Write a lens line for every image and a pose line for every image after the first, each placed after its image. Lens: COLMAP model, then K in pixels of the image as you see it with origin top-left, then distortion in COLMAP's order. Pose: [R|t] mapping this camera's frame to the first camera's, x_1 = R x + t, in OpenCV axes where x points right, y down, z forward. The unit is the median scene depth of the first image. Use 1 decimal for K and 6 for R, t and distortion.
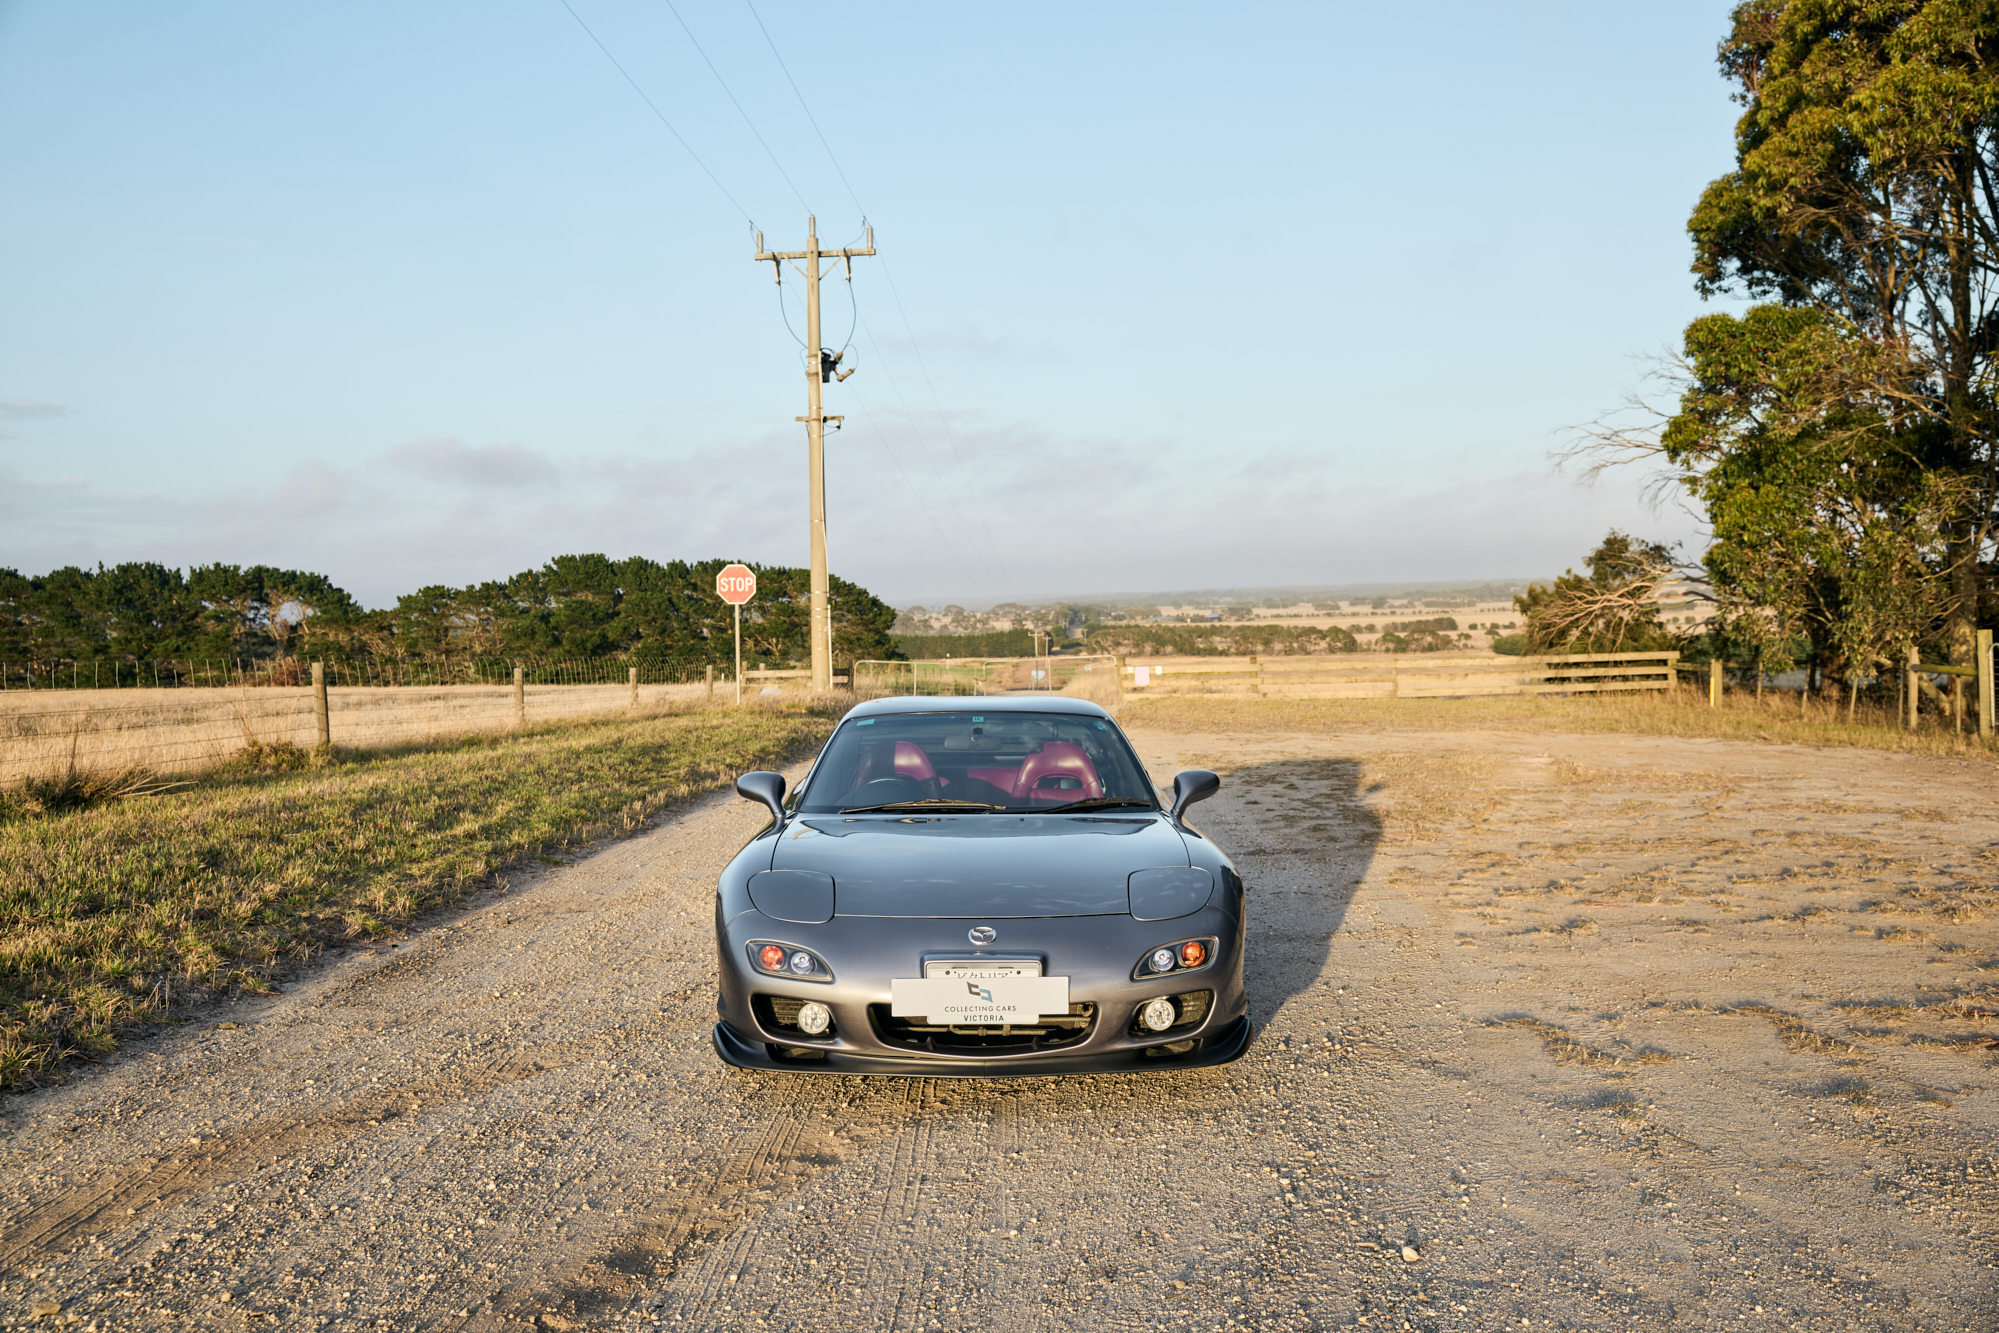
lens RADIAL K [[1960.2, 0, 965.7], [0, 1960.2, 655.7], [0, 0, 1]] dist [0.005996, 0.010729]
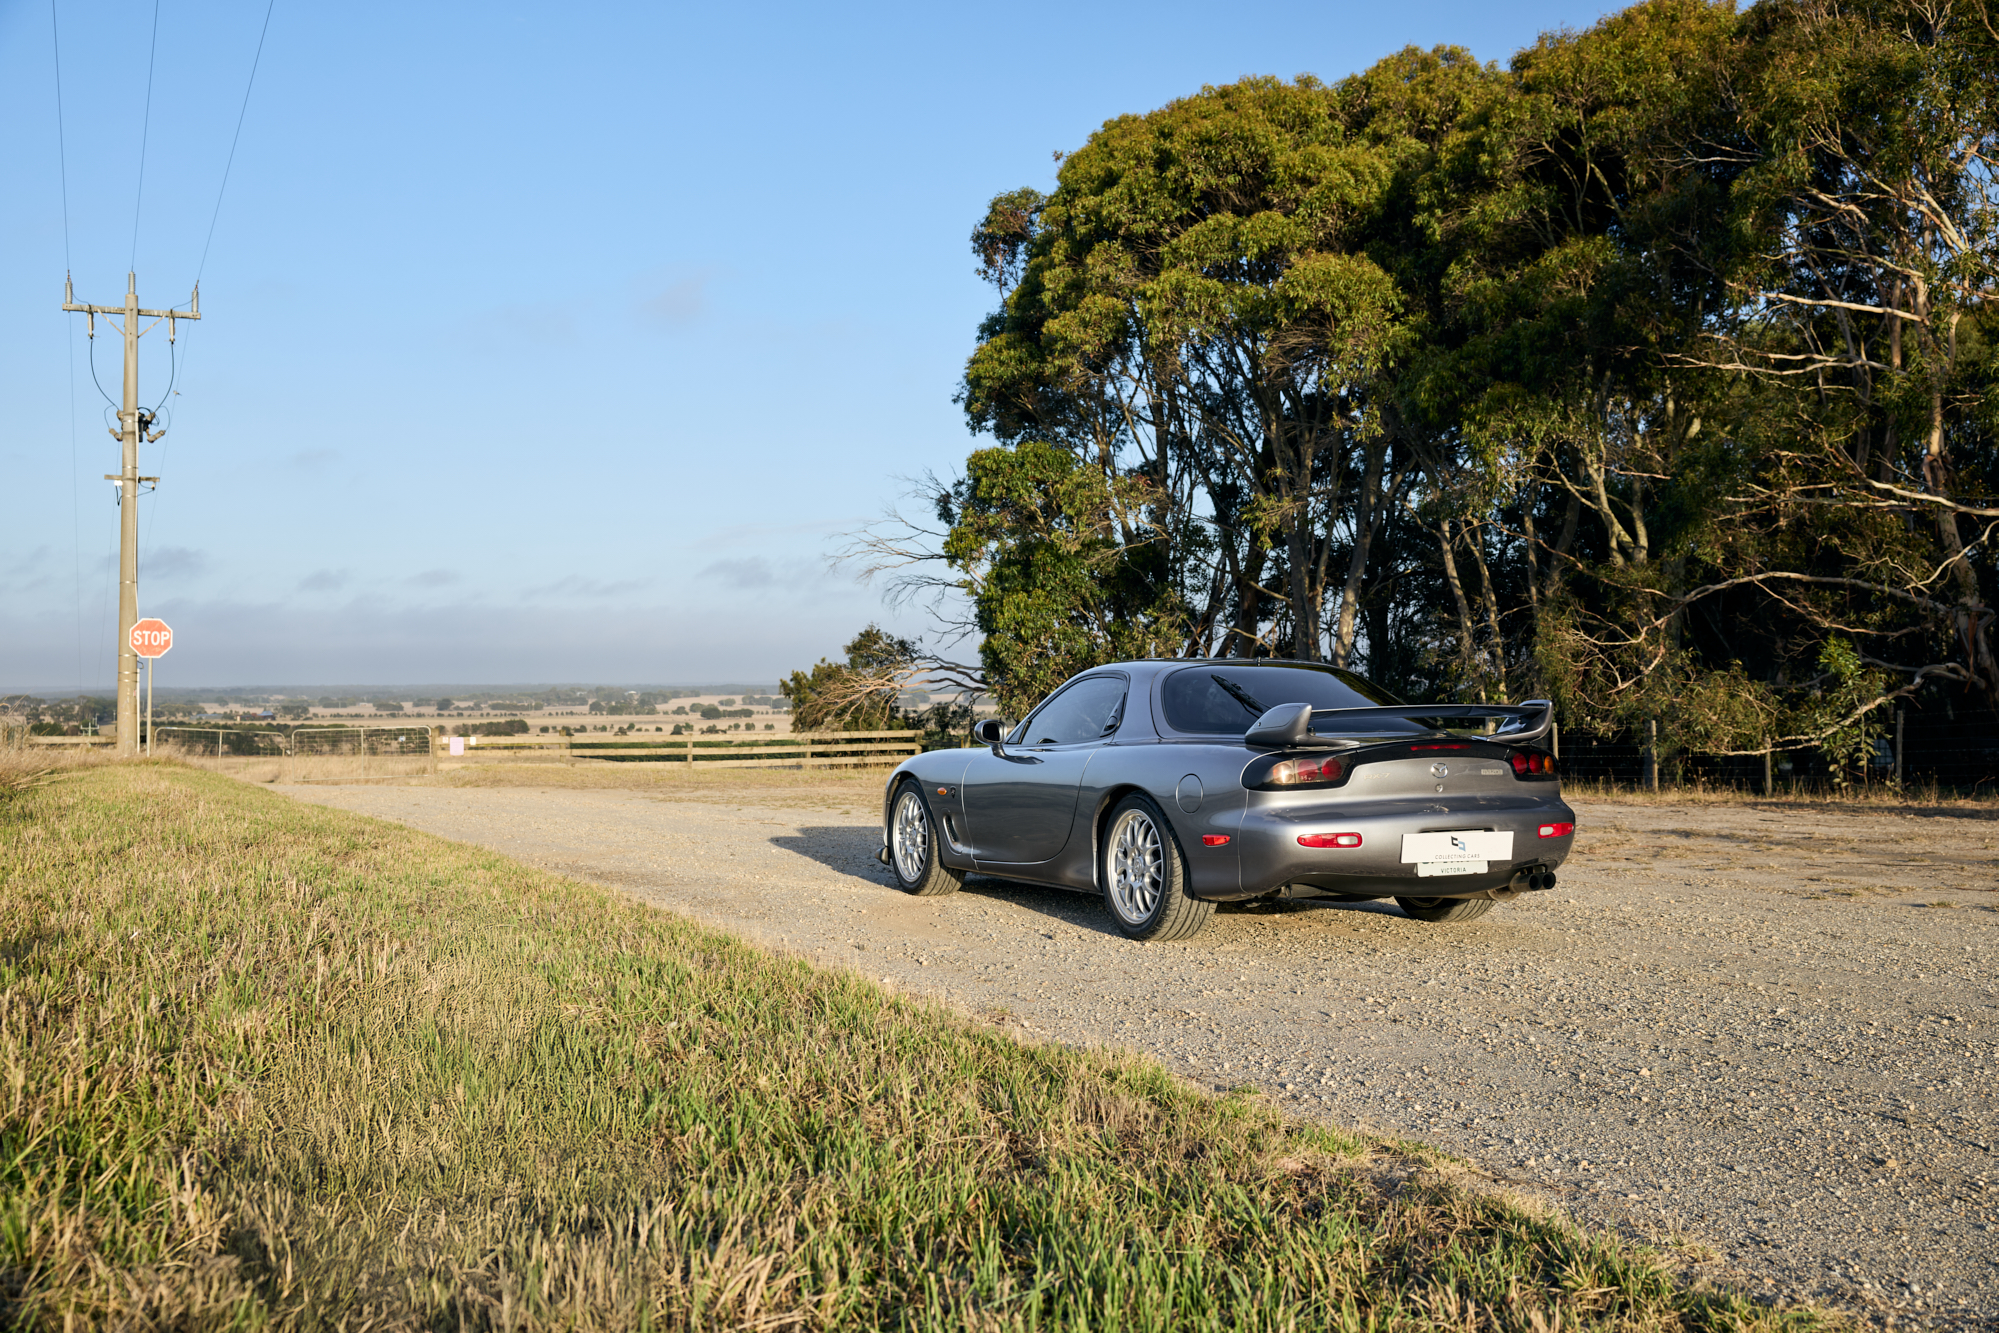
lens RADIAL K [[1984.8, 0, 984.1], [0, 1984.8, 640.5], [0, 0, 1]] dist [-0.018395, 0.106642]
pose [[0.890408, 0.035879, 0.453747, -0.140529], [-0.008808, 0.998060, -0.061635, 0.016711], [-0.455078, 0.050884, 0.888997, -0.067527]]
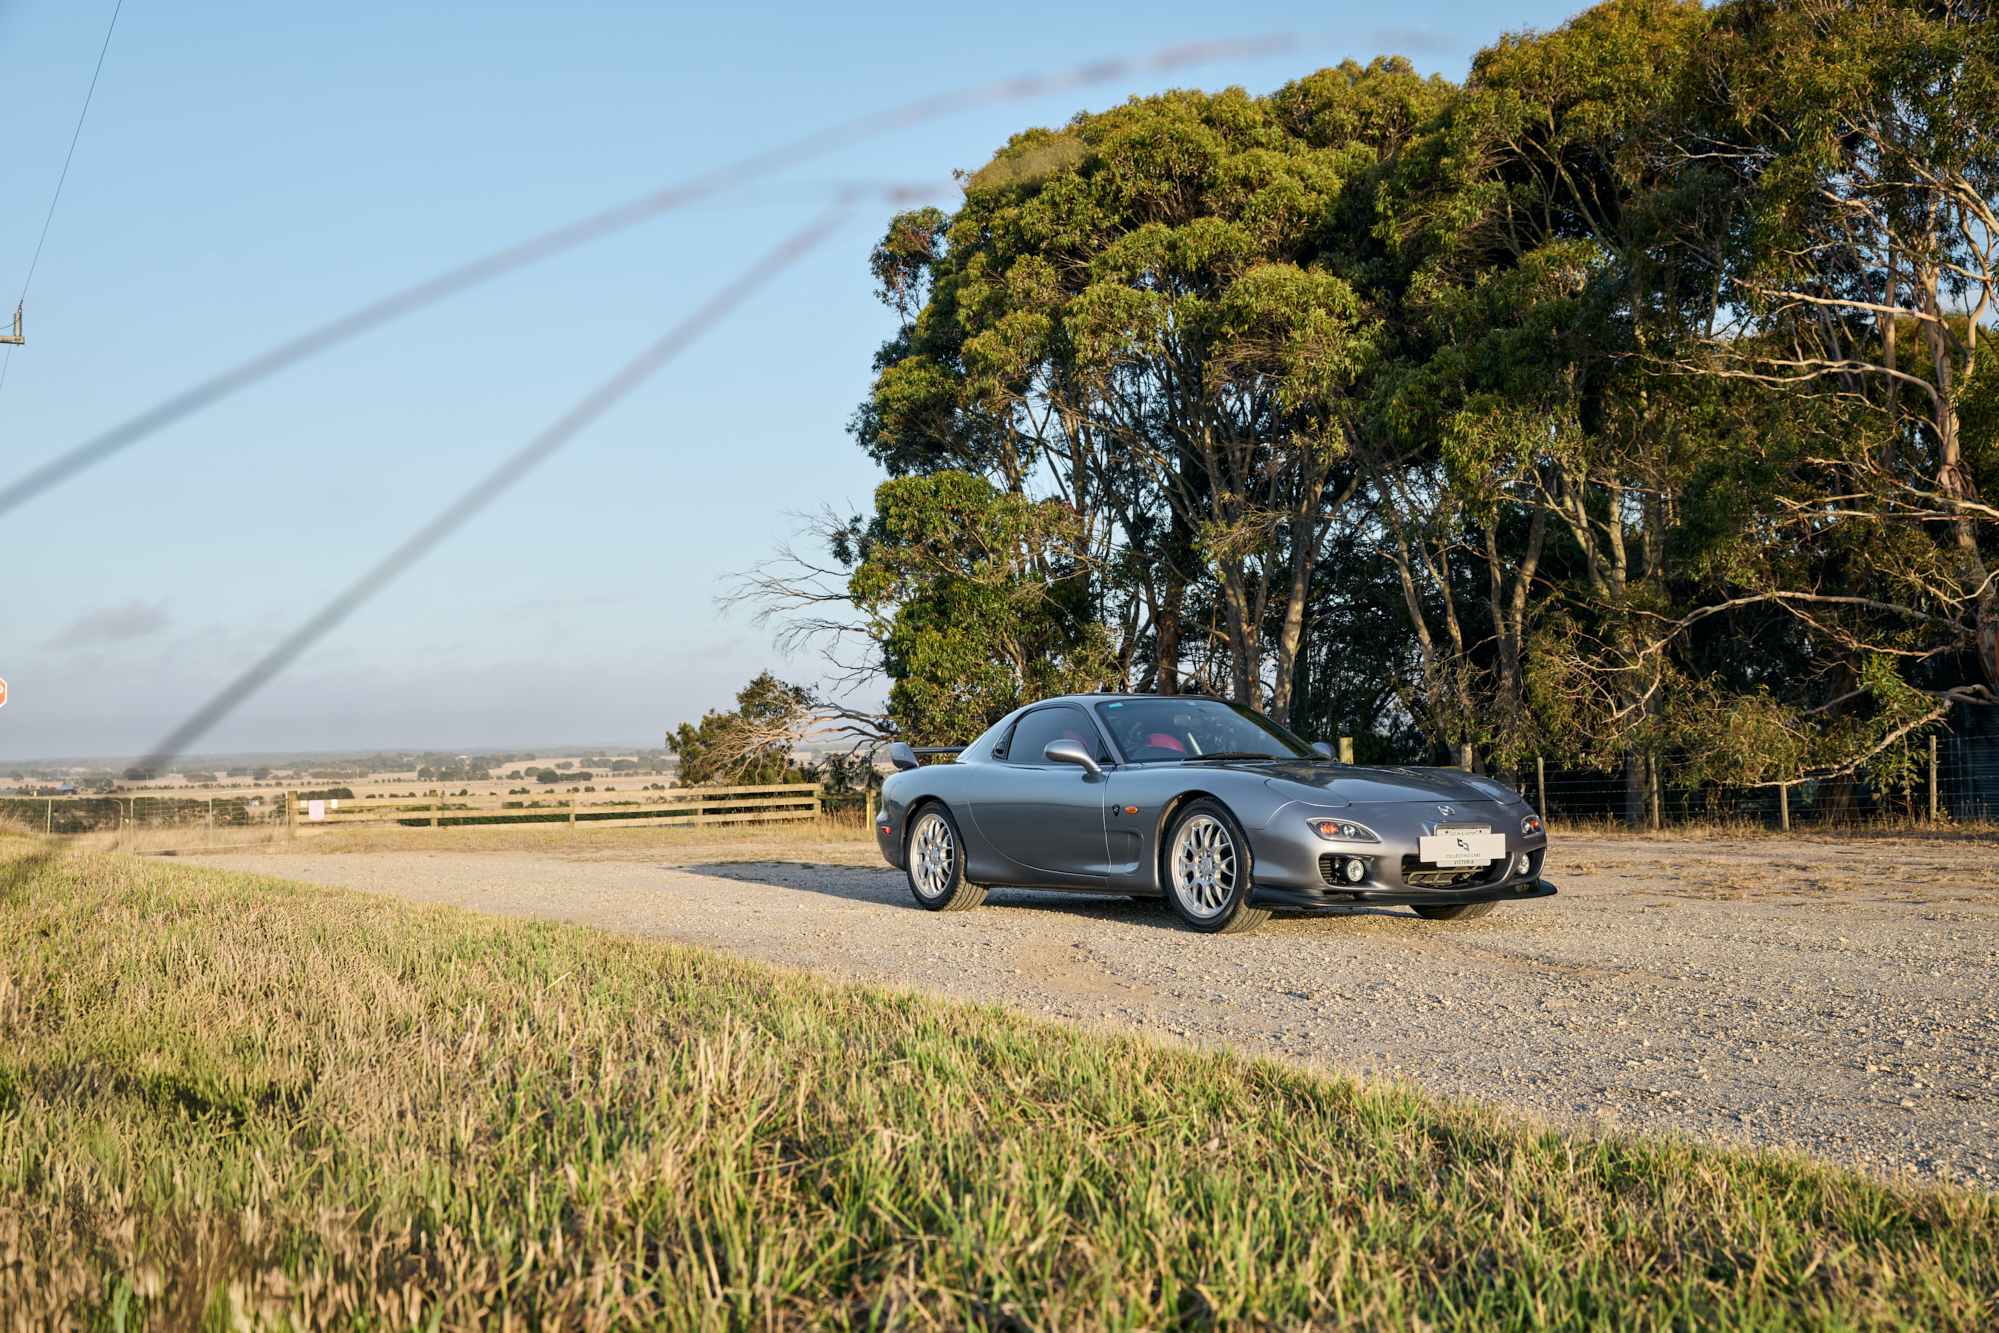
lens RADIAL K [[2041.5, 0, 989.3], [0, 2041.5, 662.5], [0, 0, 1]] dist [0.008309, 0.081188]
pose [[0.853601, 0.031817, 0.519954, -0.149576], [0.010288, 0.996909, -0.077893, 0.019926], [-0.520825, 0.071838, 0.850635, -0.021419]]
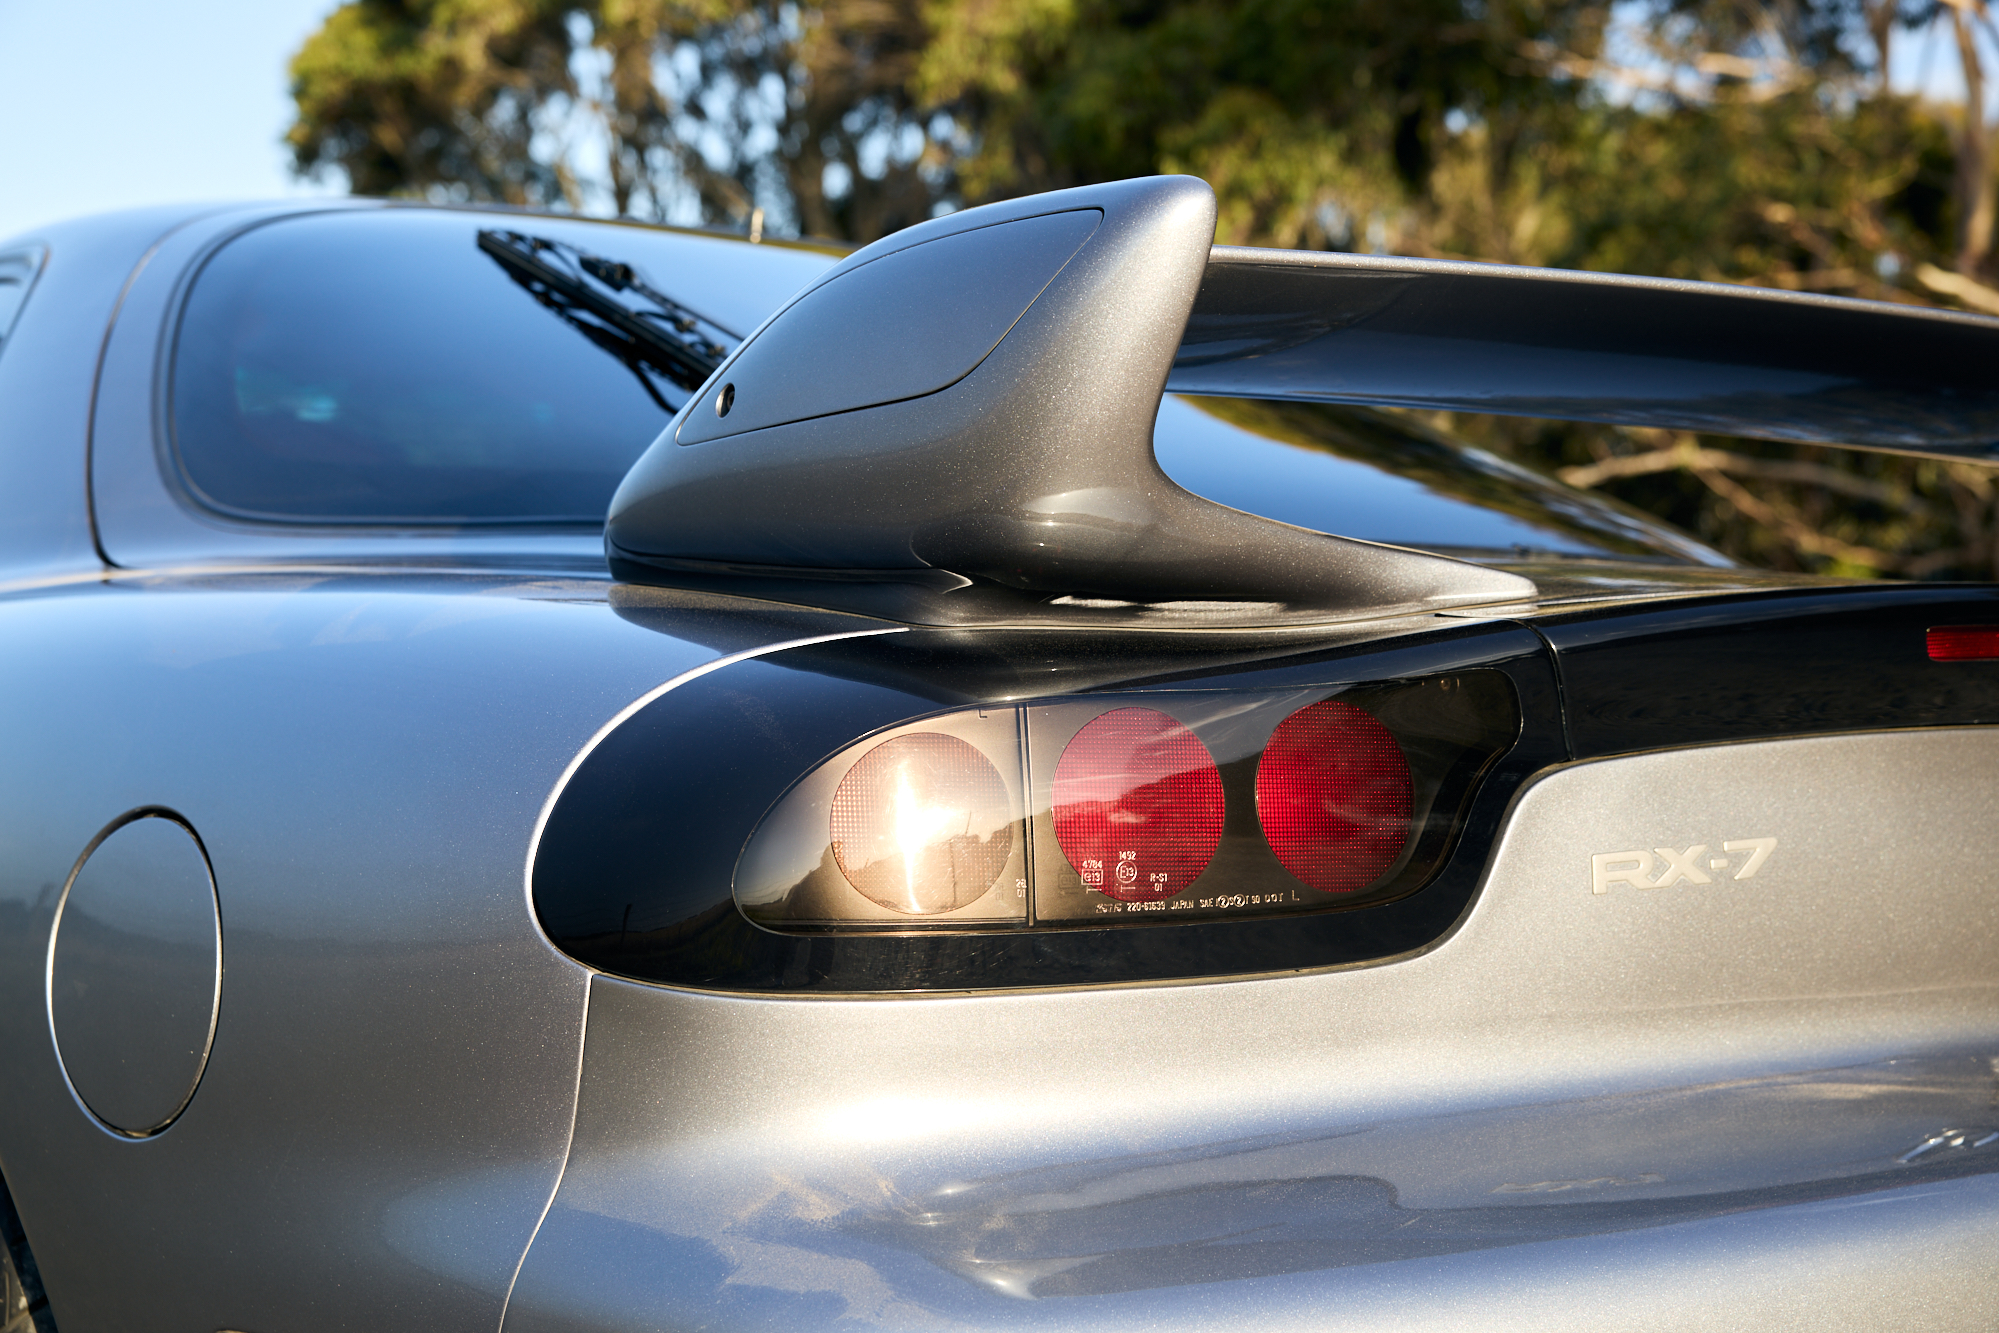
lens RADIAL K [[2945.8, 0, 996.8], [0, 2945.8, 650.2], [0, 0, 1]] dist [0.011832, 0.035053]
pose [[0.774614, 0.041276, 0.631085, -0.055433], [-0.018954, 0.998935, -0.042071, 0.016831], [-0.632150, 0.020628, 0.774572, 0.052773]]
